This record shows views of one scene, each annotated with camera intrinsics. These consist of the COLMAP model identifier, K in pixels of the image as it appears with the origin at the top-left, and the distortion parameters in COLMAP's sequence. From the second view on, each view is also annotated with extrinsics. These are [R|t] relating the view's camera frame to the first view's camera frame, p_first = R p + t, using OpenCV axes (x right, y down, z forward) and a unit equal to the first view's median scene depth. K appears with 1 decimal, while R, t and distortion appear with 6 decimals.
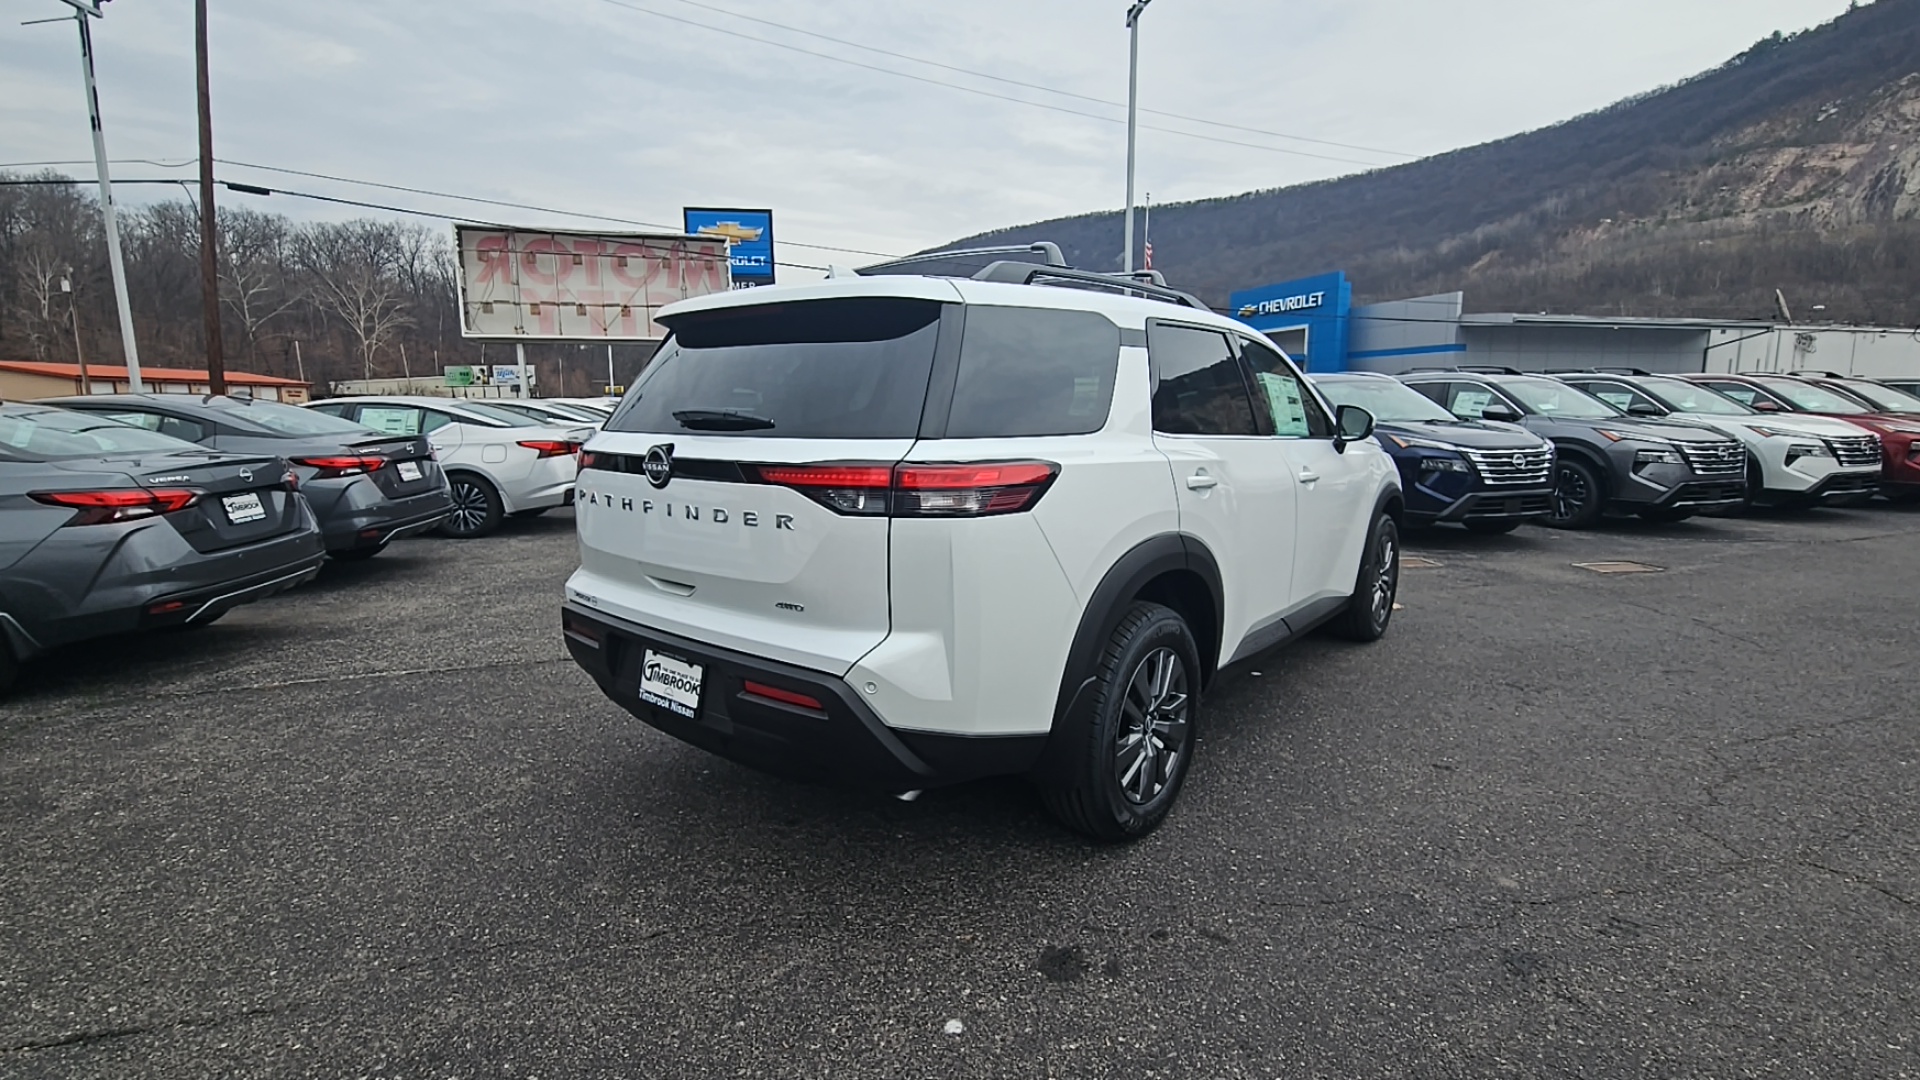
lens RADIAL K [[858.0, 0, 958.9], [0, 858.0, 539.5], [0, 0, 1]] dist [0.011292, -0.008583]
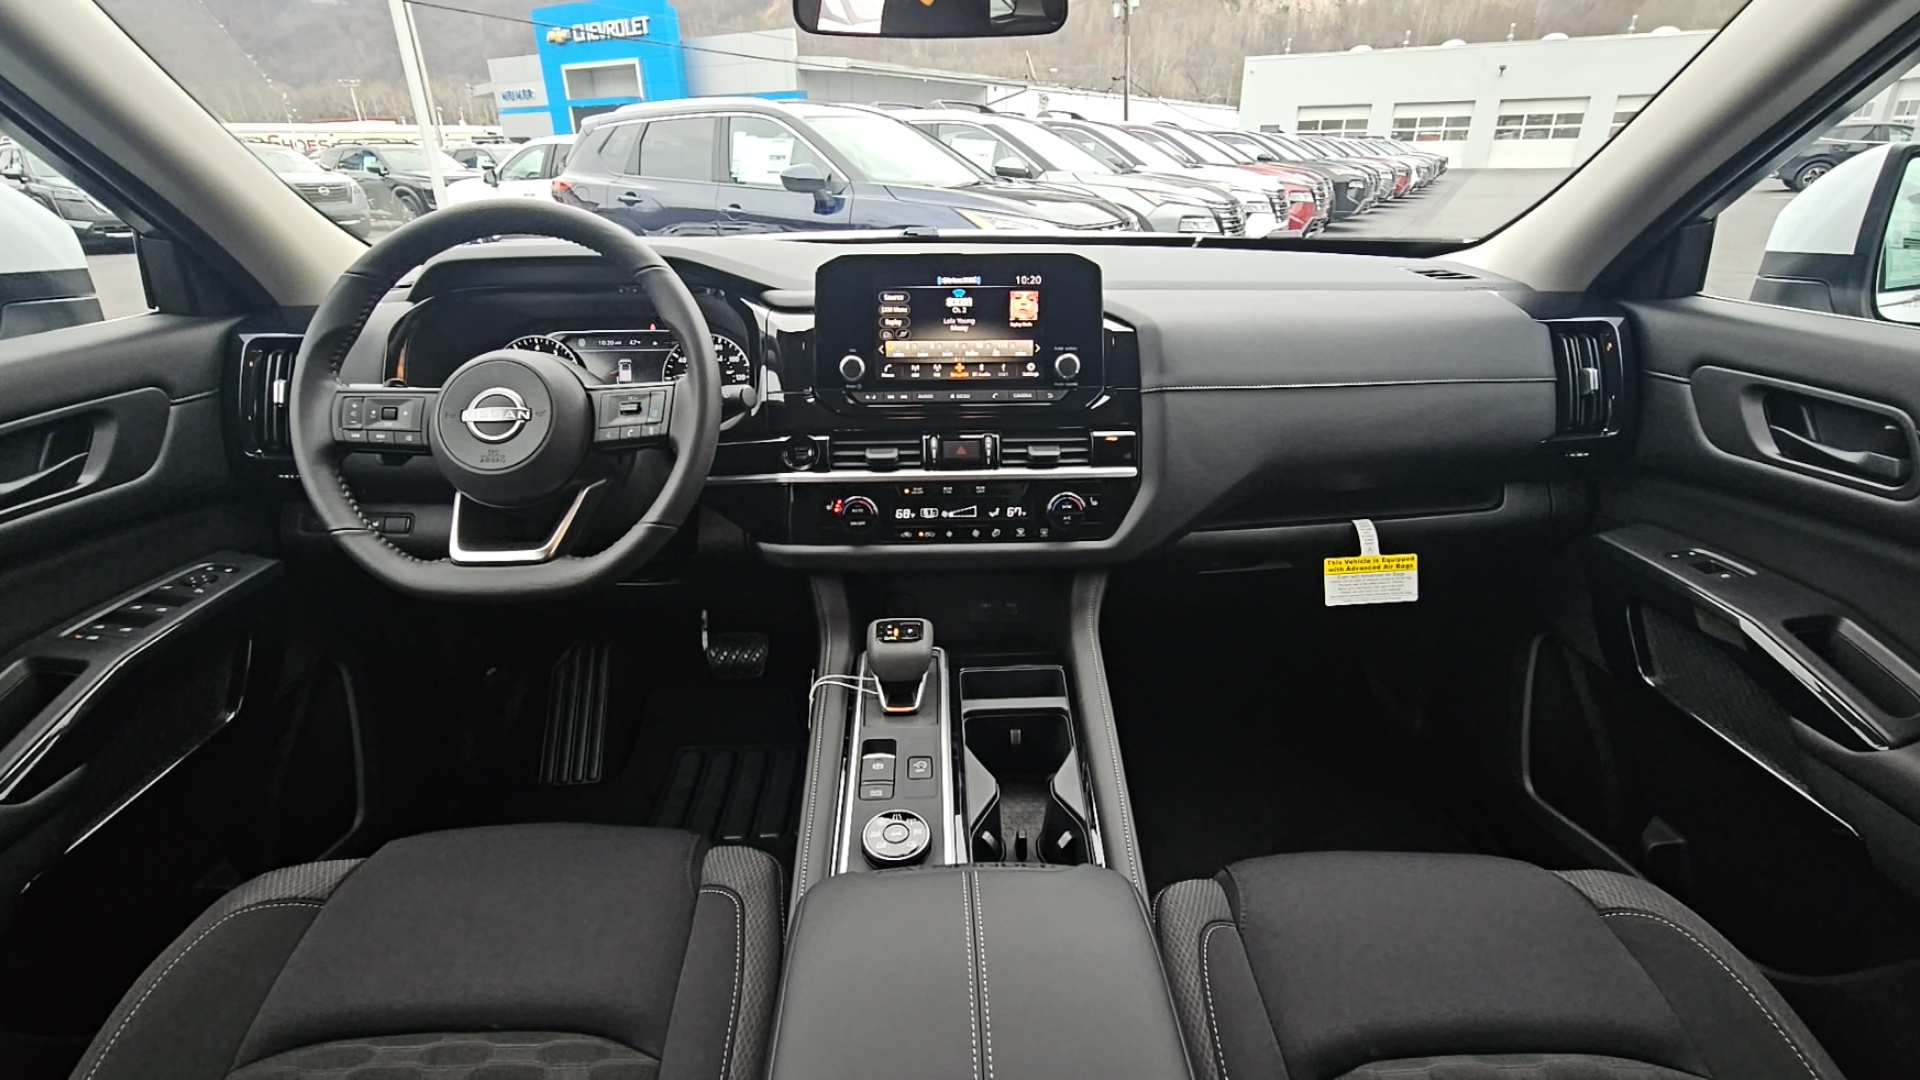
lens RADIAL K [[858.0, 0, 954.5], [0, 858.0, 534.1], [0, 0, 1]] dist [0.011292, -0.008583]
pose [[0.758568, -0.265143, 0.595209, 0.018813], [0.107117, 0.951782, 0.287467, -0.024498], [-0.642729, -0.154306, 0.750393, 0.154937]]
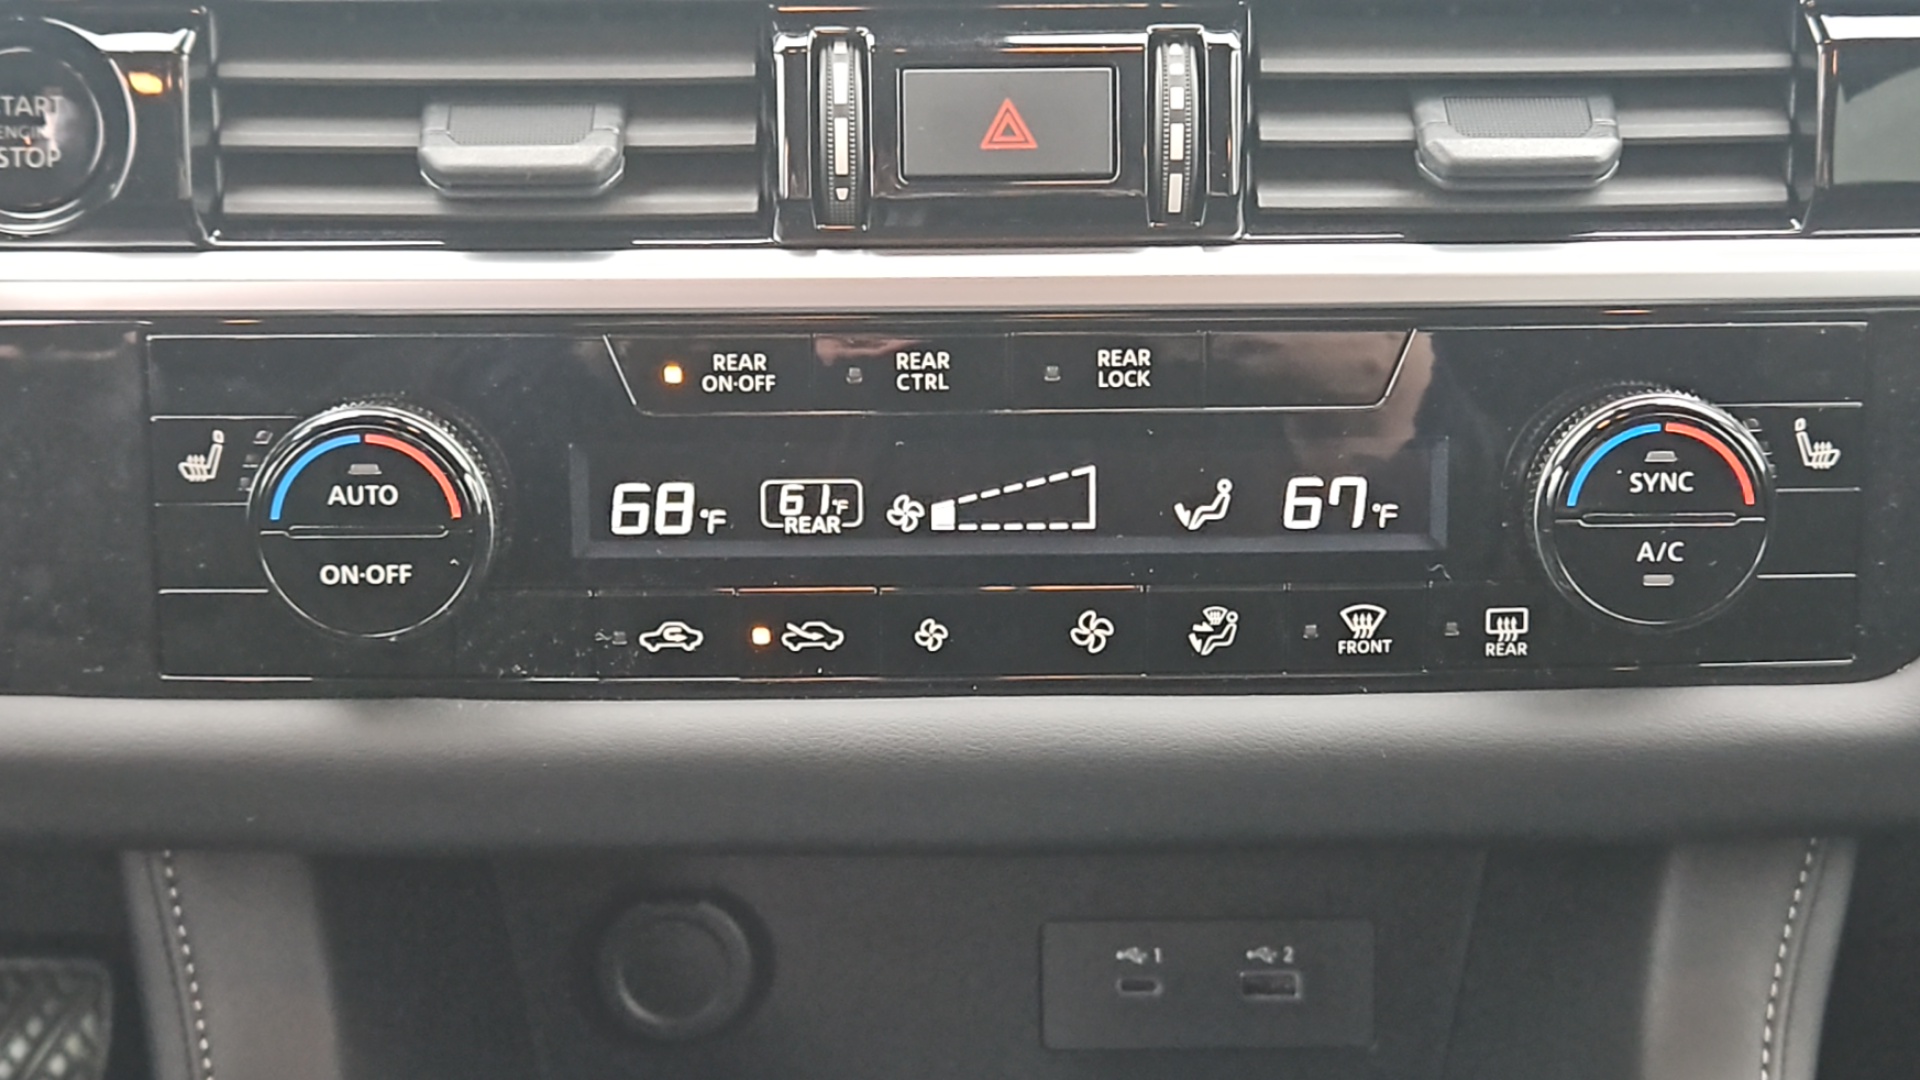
lens RADIAL K [[2807.8, 0, 959.4], [0, 2807.8, 547.5], [0, 0, 1]] dist [0.053669, 0.000000]
pose [[0.768031, -0.295493, 0.568166, 0.031545], [0.101003, 0.931974, 0.348171, -0.020879], [-0.632398, -0.210020, 0.745630, 0.170223]]
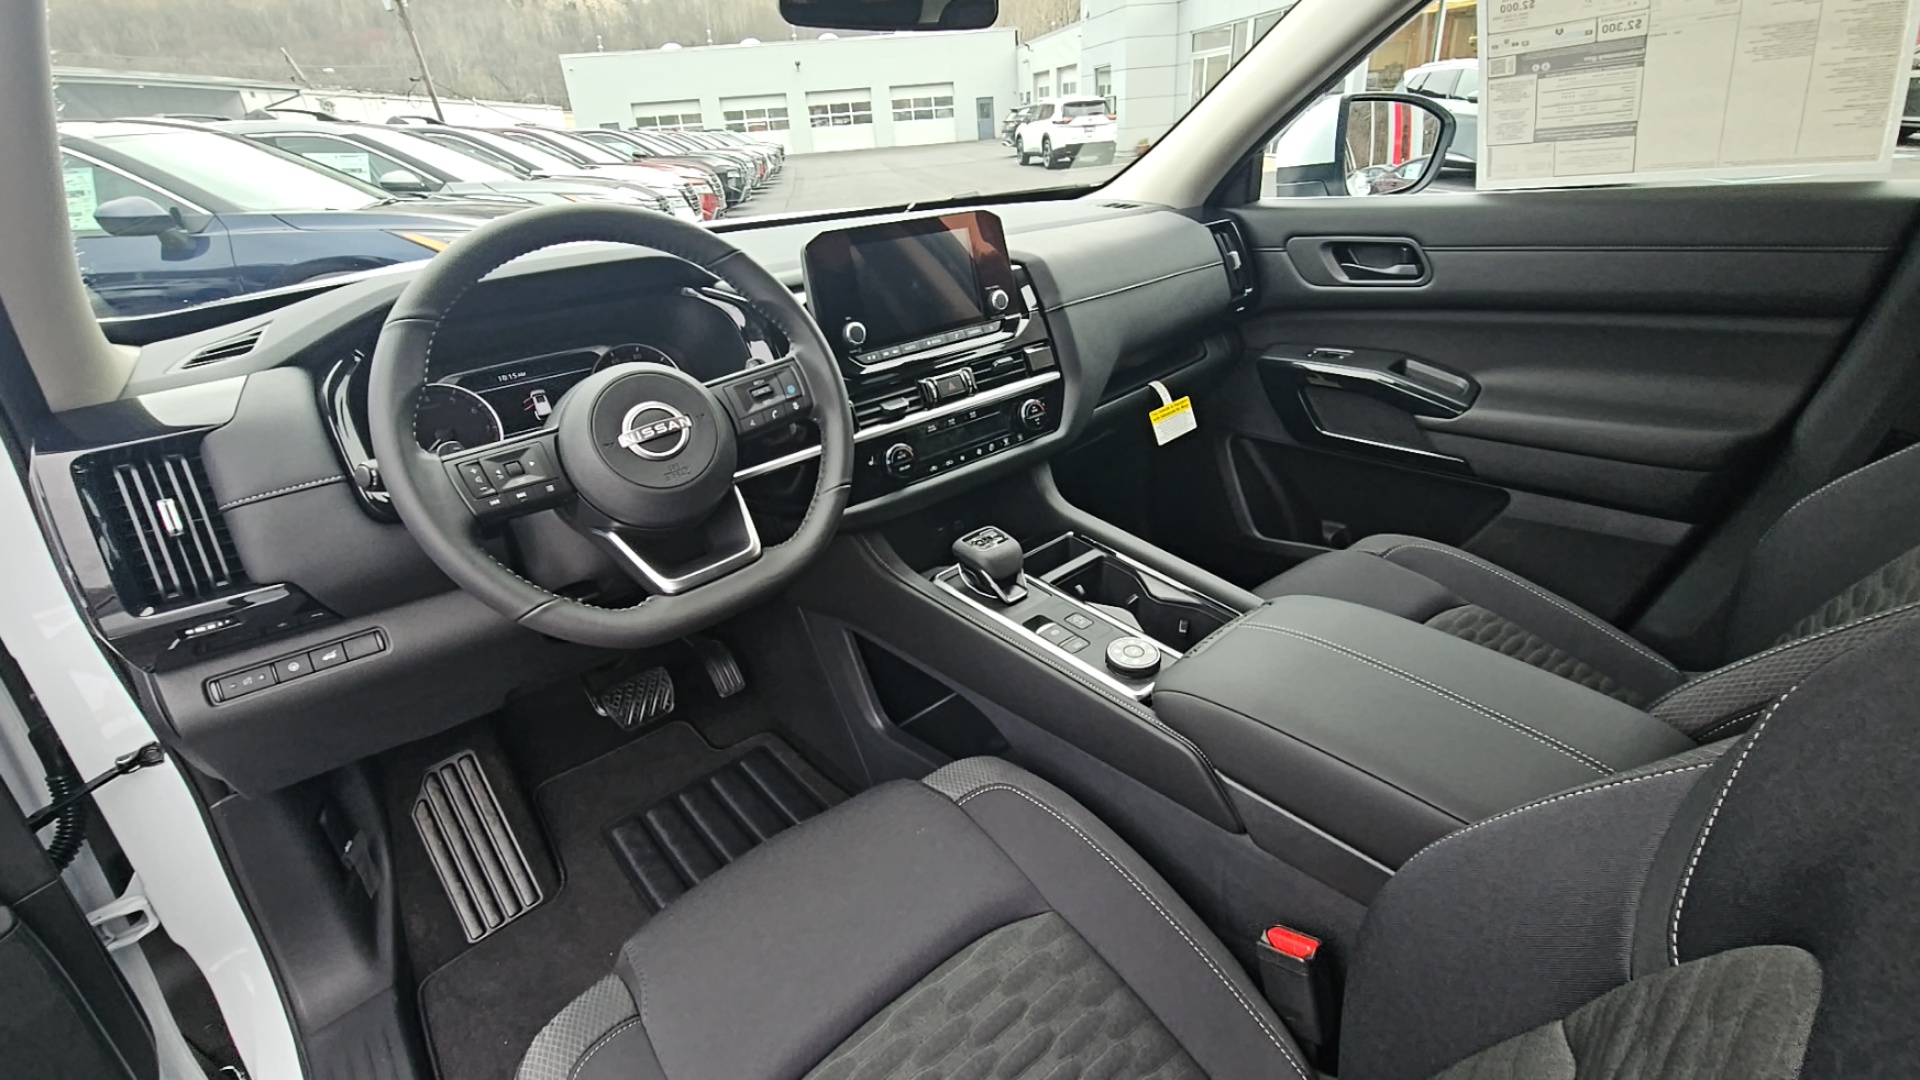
lens RADIAL K [[858.0, 0, 956.8], [0, 858.0, 536.2], [0, 0, 1]] dist [0.011292, -0.008583]
pose [[0.180129, -0.431322, 0.884033, -0.002437], [0.218038, 0.893885, 0.391701, -0.027846], [-0.959173, 0.122196, 0.255060, 0.175730]]
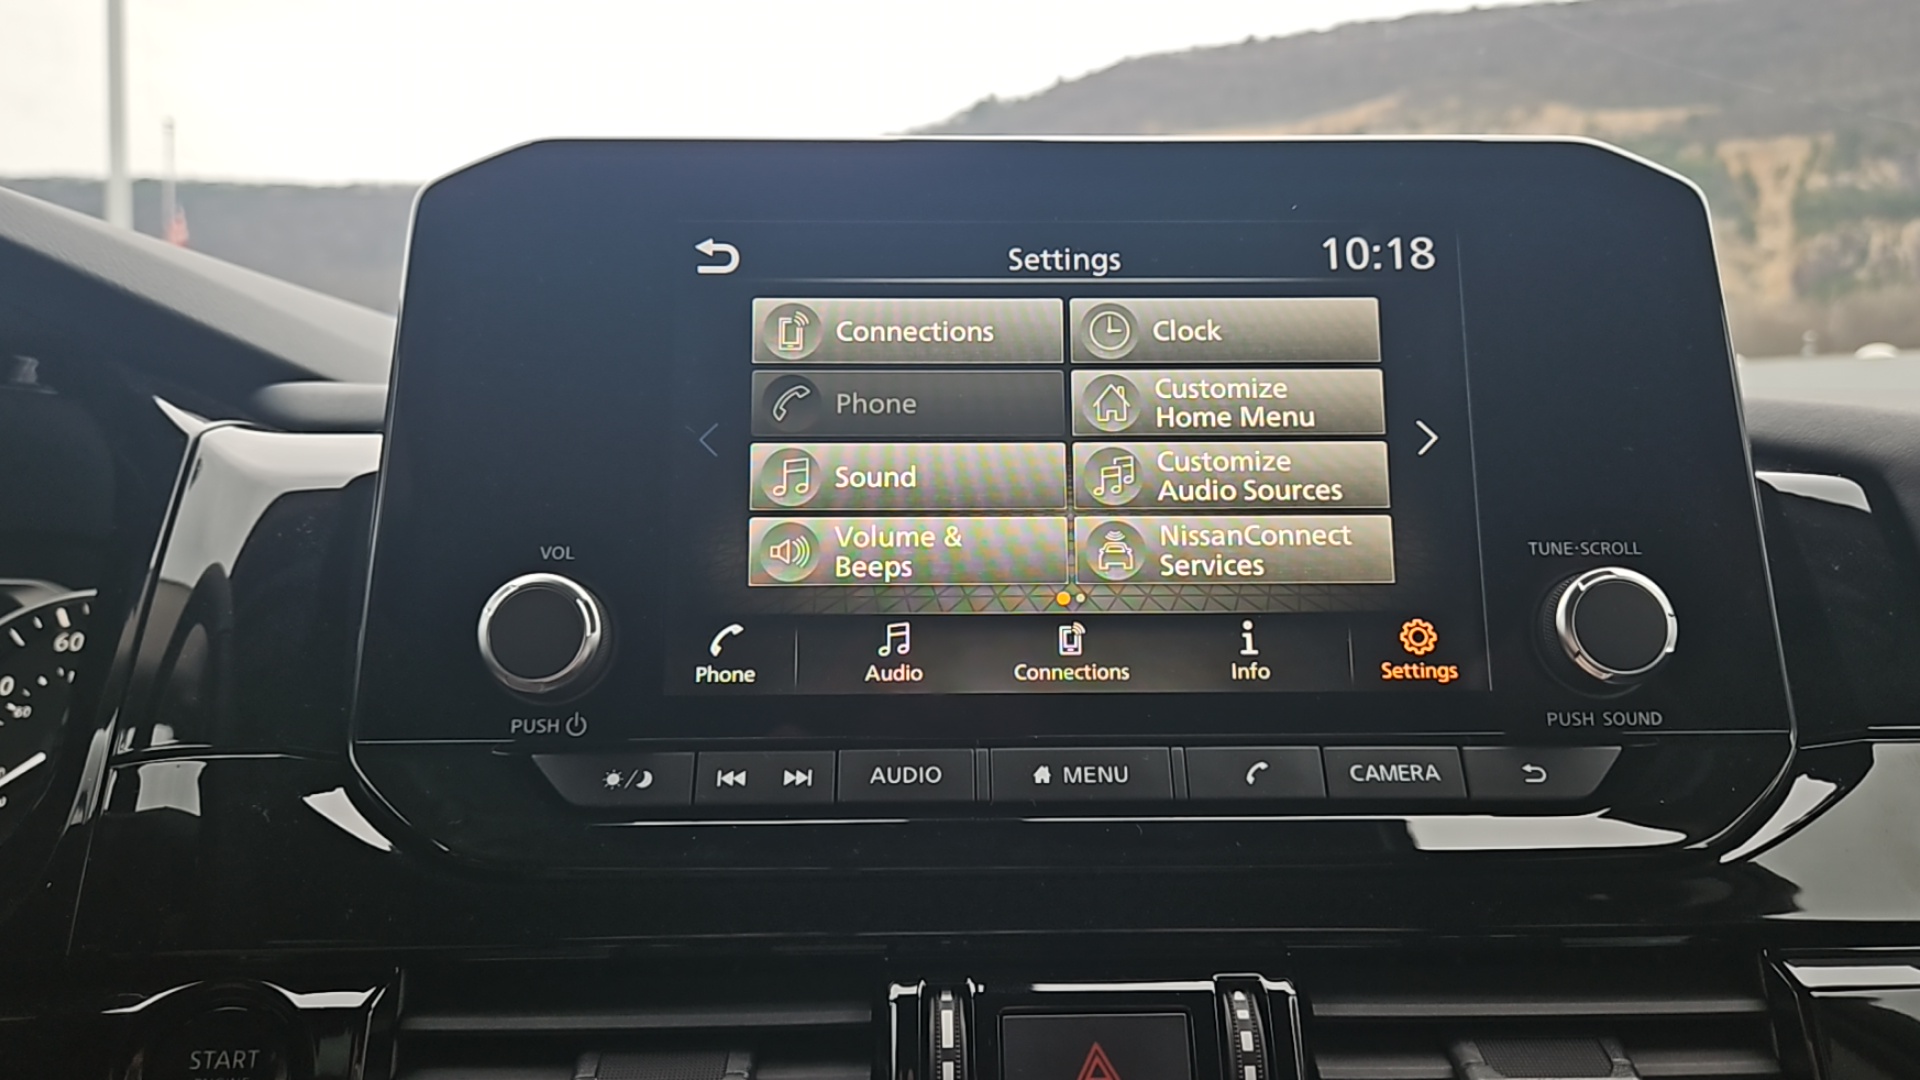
lens RADIAL K [[1449.6, 0, 968.1], [0, 1449.6, 527.6], [0, 0, 1]] dist [0.033680, -0.029070]
pose [[0.761127, -0.005999, 0.648575, 0.036422], [0.106438, 0.987556, -0.115775, -0.019511], [-0.639809, 0.157152, 0.752295, 0.177795]]
